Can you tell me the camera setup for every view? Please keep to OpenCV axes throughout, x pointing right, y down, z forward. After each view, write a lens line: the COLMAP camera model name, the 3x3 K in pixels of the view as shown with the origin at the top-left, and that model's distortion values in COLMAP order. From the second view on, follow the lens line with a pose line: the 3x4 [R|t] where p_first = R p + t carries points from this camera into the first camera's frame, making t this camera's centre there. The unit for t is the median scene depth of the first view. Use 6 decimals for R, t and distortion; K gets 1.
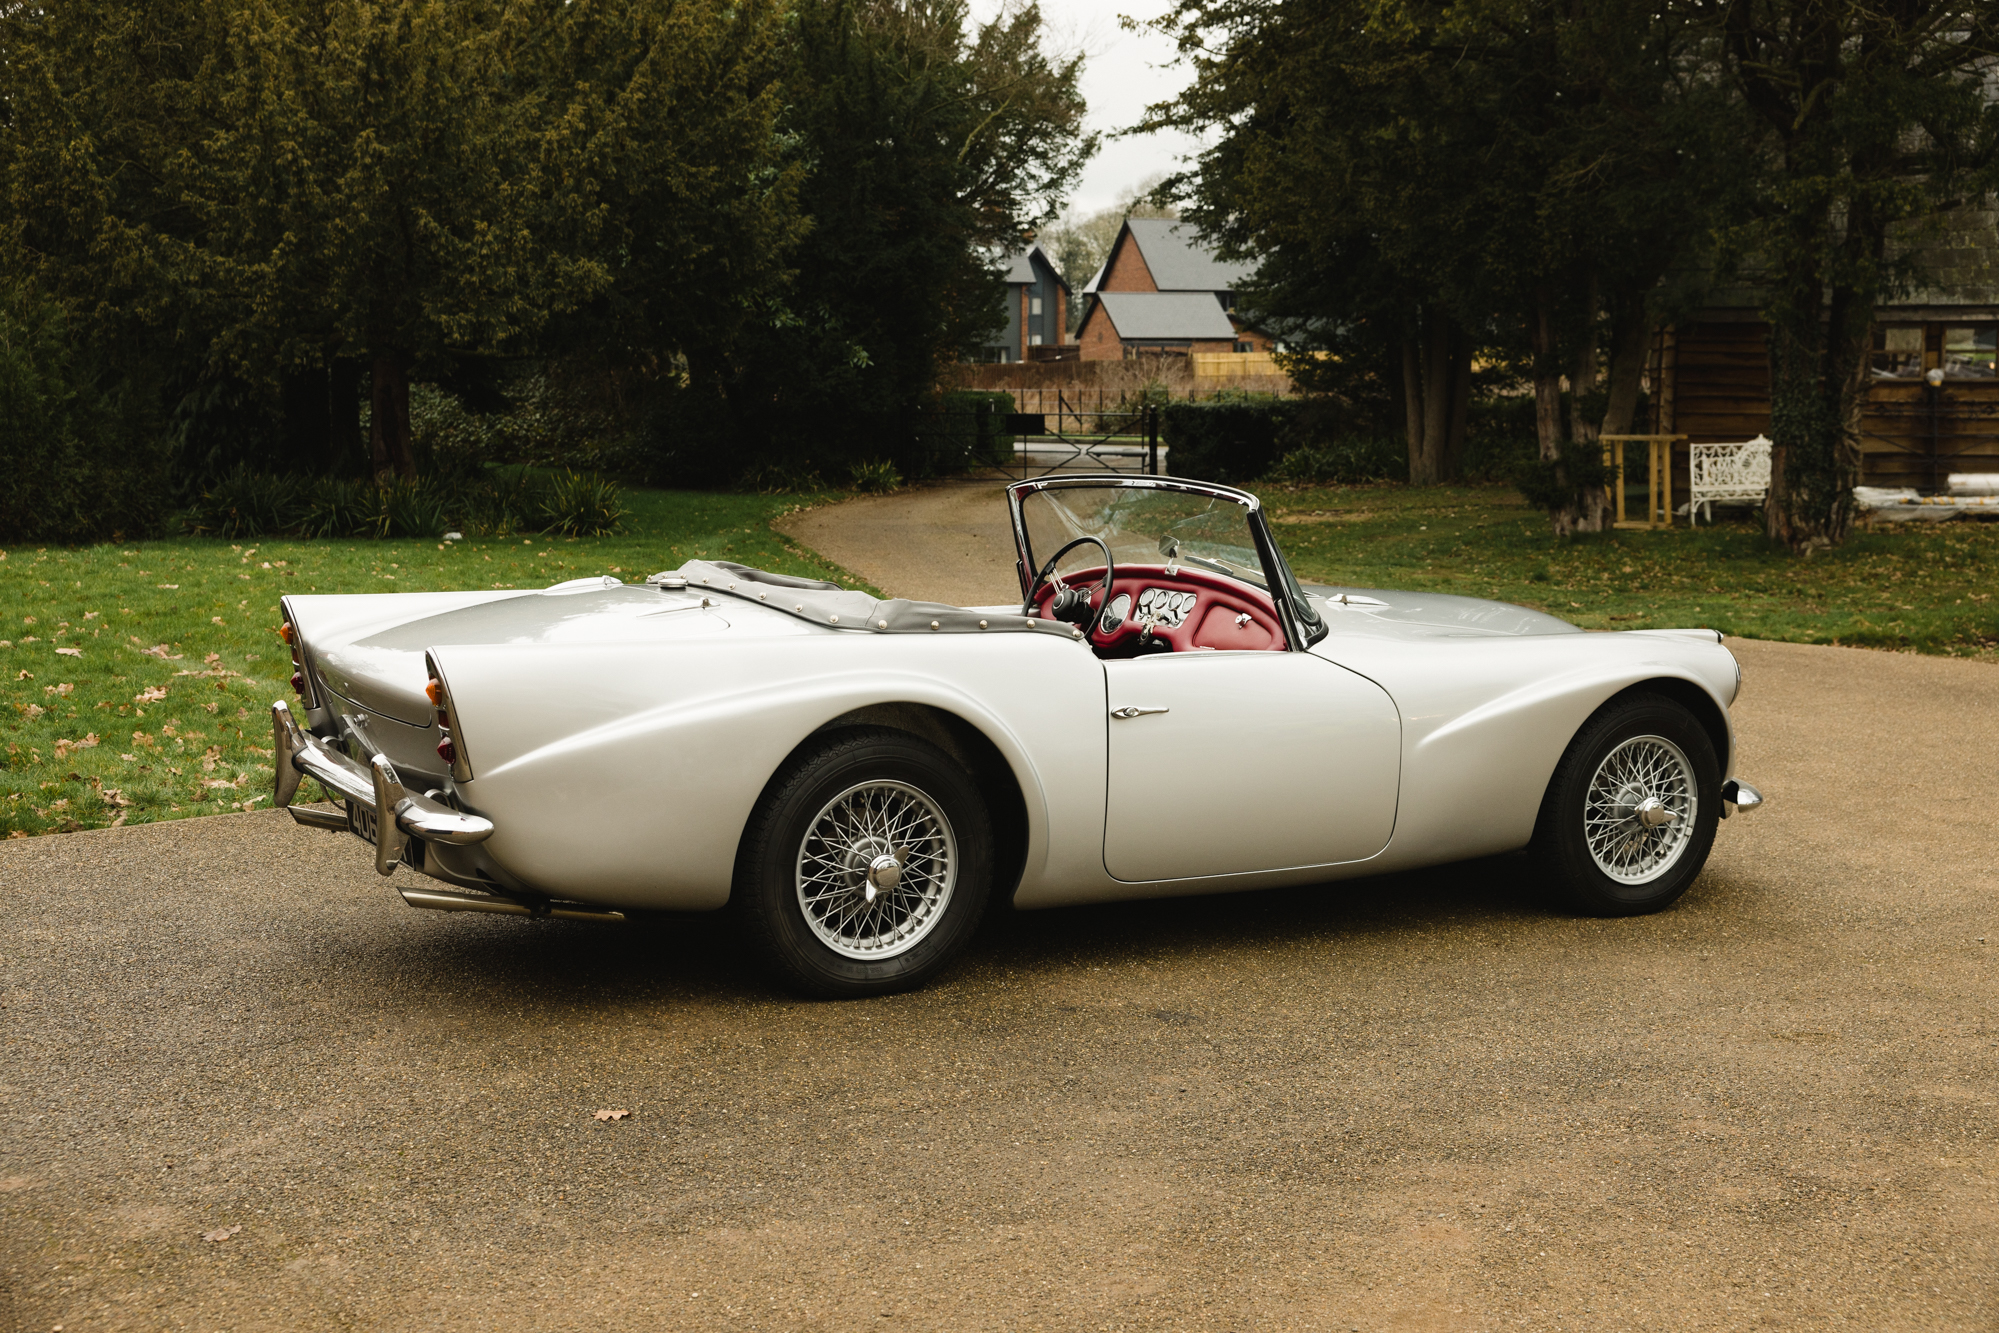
lens RADIAL K [[2445.1, 0, 1022.8], [0, 2445.1, 637.7], [0, 0, 1]] dist [0.009157, 0.000000]
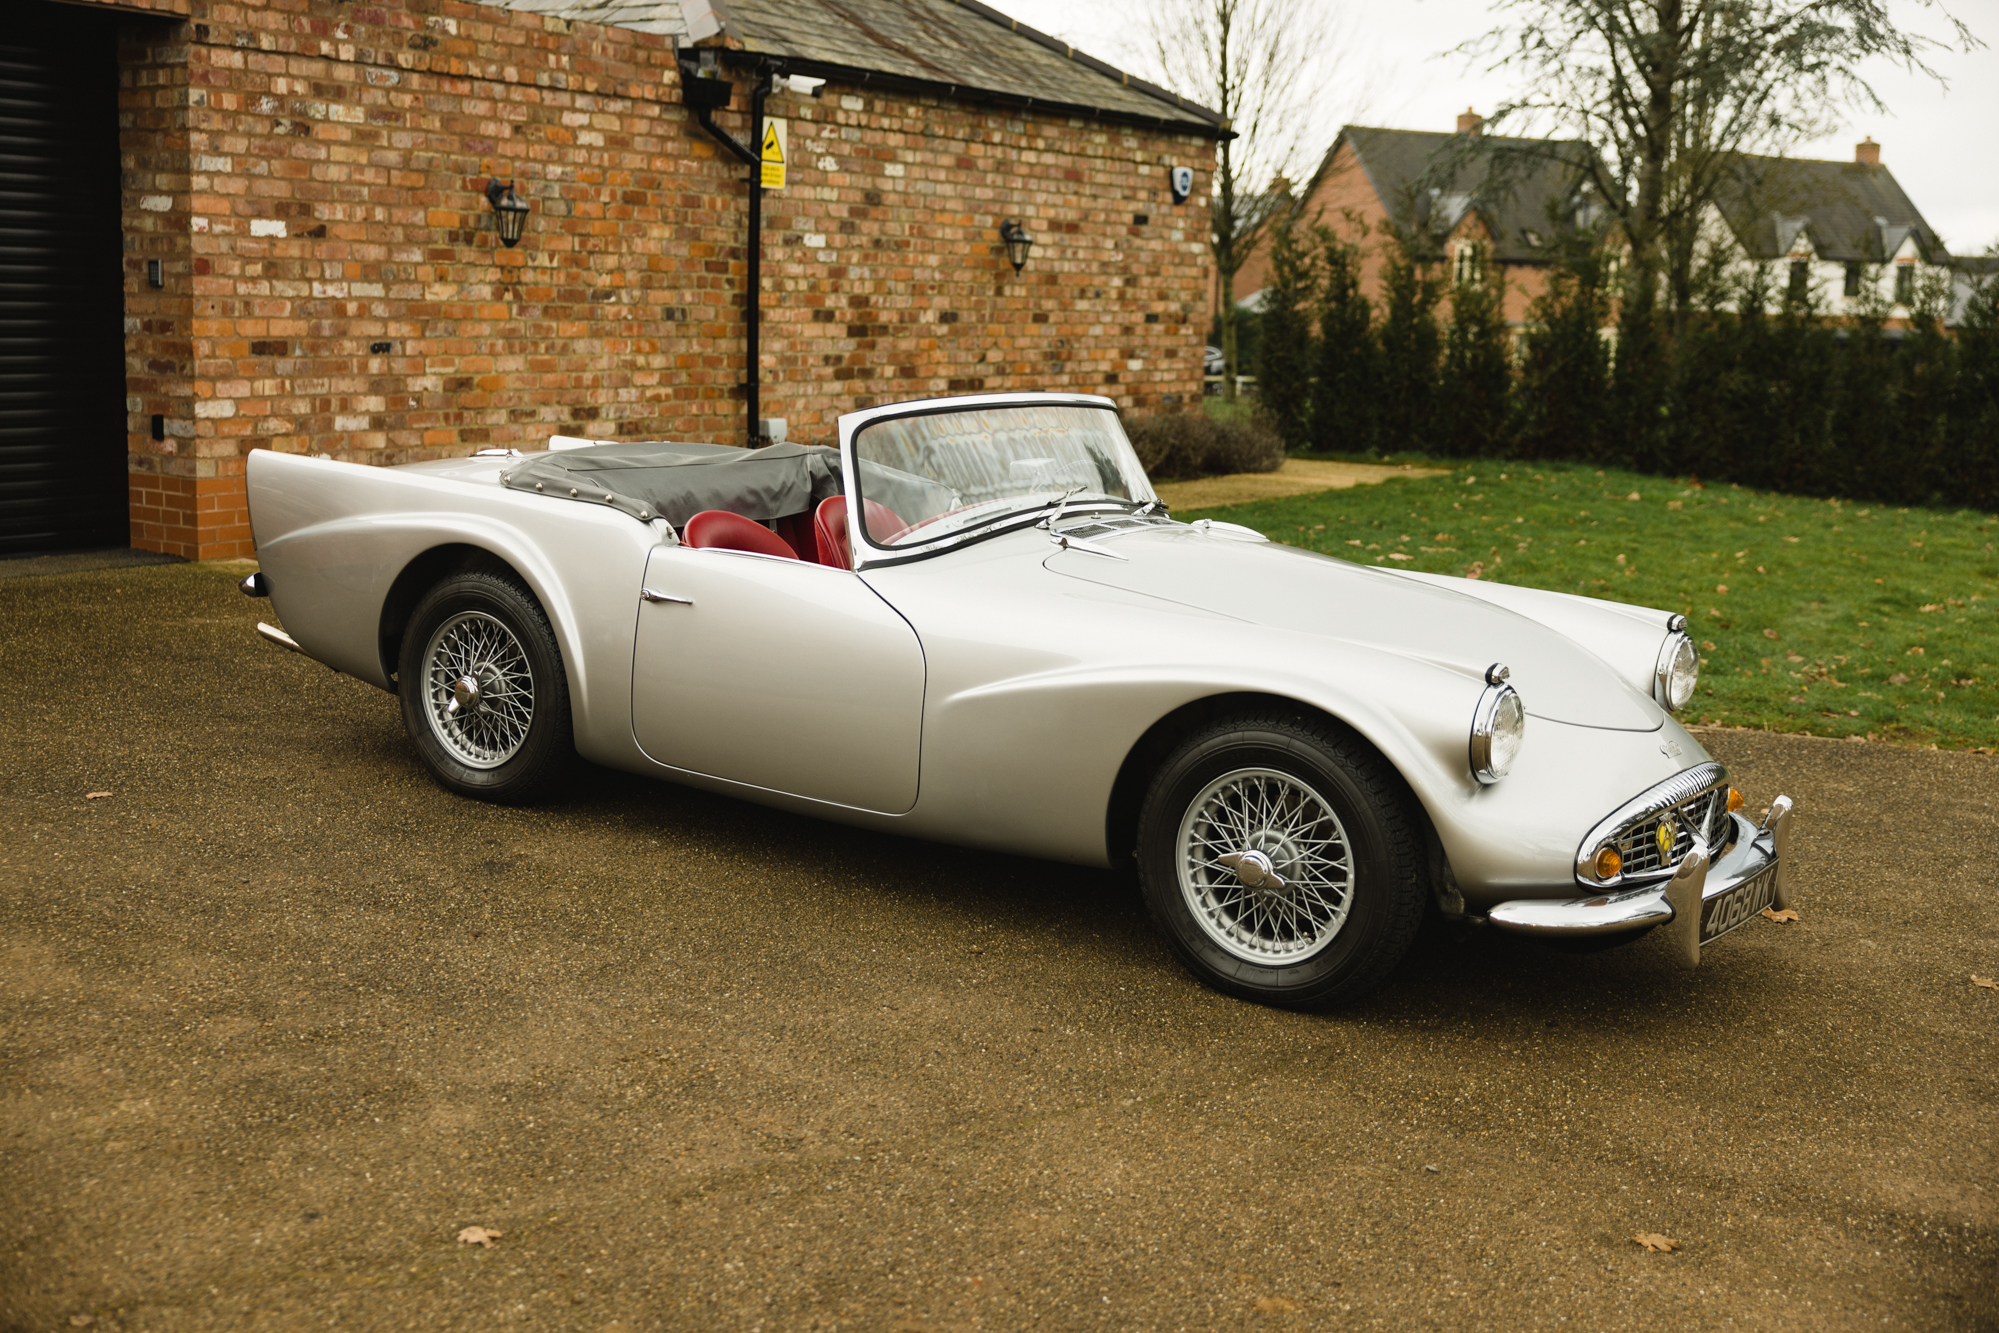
lens RADIAL K [[2349.3, 0, 1013.3], [0, 2349.3, 649.9], [0, 0, 1]] dist [0.003699, 0.000000]
pose [[0.448716, 0.150441, -0.880921, 0.837750], [-0.140449, 0.985351, 0.096734, -0.054490], [0.882569, 0.080319, 0.463272, 0.577020]]
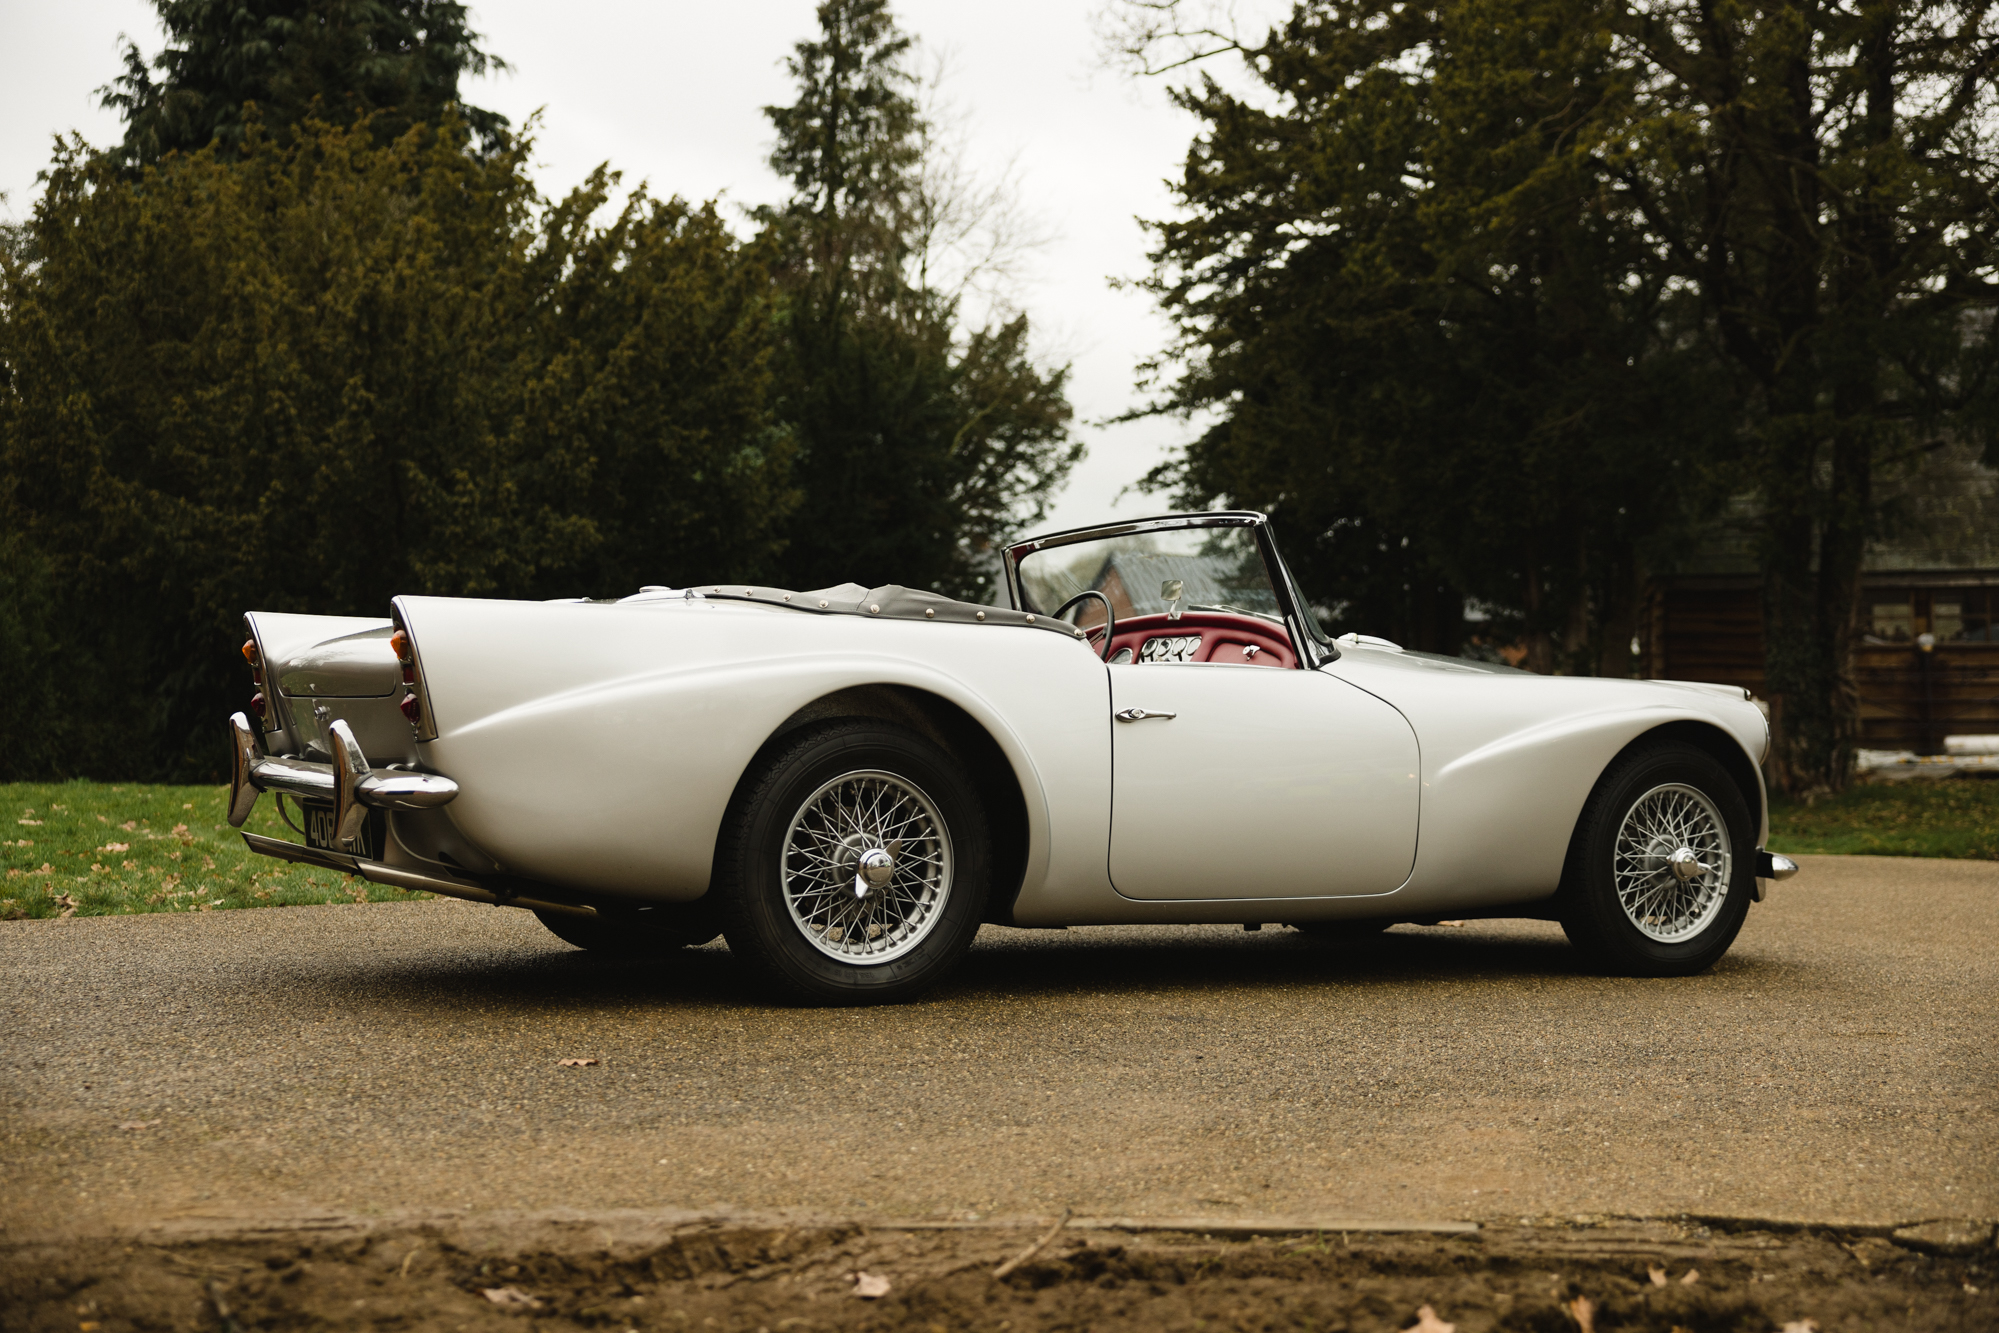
lens RADIAL K [[2445.1, 0, 1020.3], [0, 2445.1, 623.6], [0, 0, 1]] dist [0.009157, 0.000000]
pose [[0.999988, -0.002745, 0.004075, -0.003828], [0.003295, 0.989896, -0.141760, 0.110481], [-0.003644, 0.141771, 0.989893, 0.048231]]
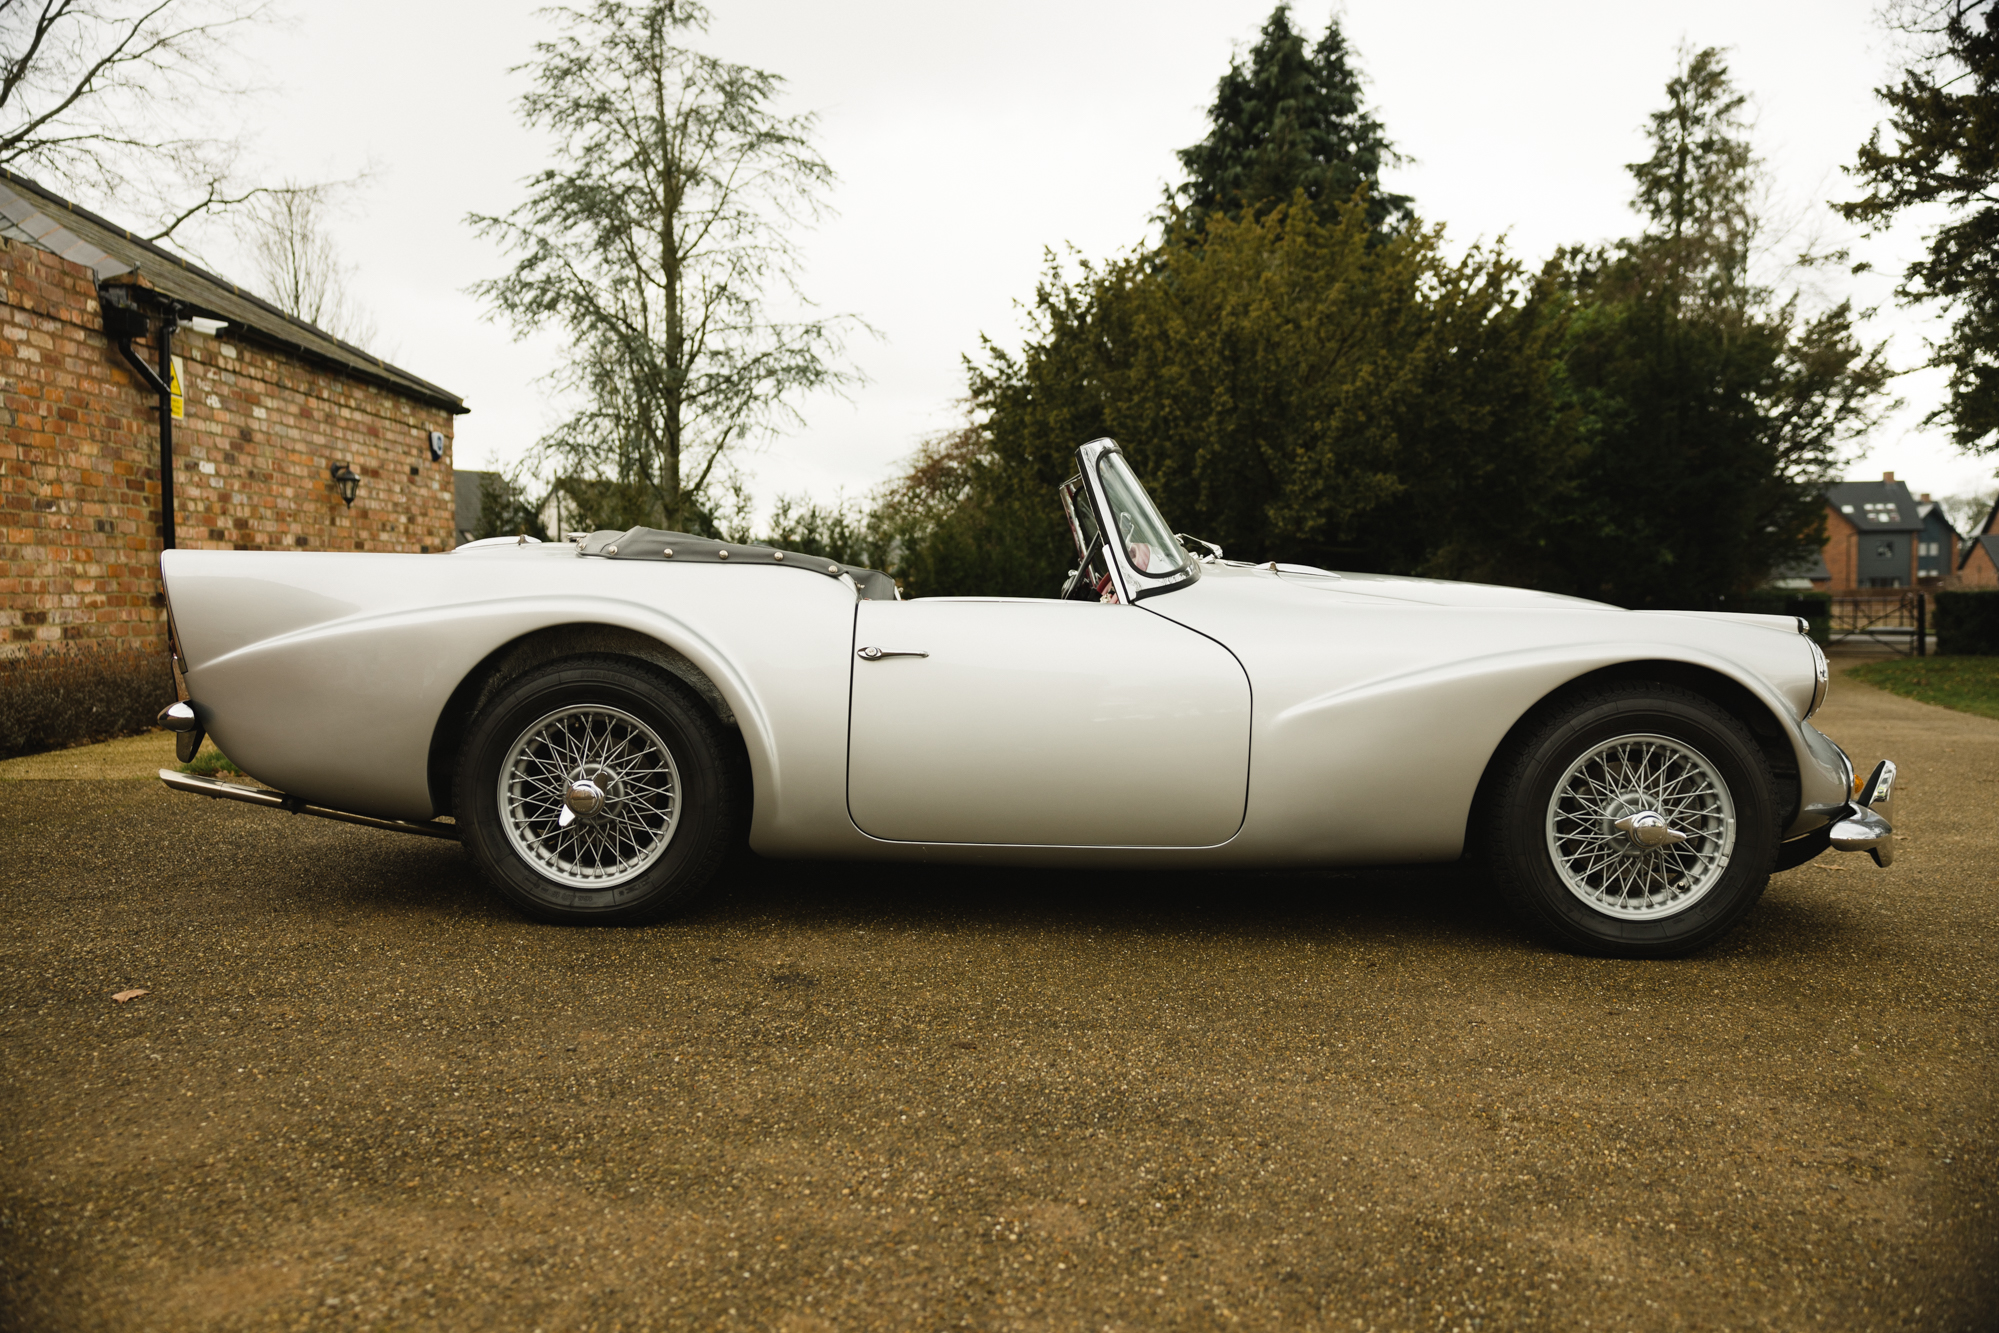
lens RADIAL K [[1552.6, 0, 993.9], [0, 1552.6, 649.2], [0, 0, 1]] dist [0.008433, 0.003613]
pose [[0.857906, 0.011875, -0.513670, 0.327529], [-0.051496, 0.996686, -0.062964, 0.054436], [0.511220, 0.080469, 0.855674, 0.441604]]
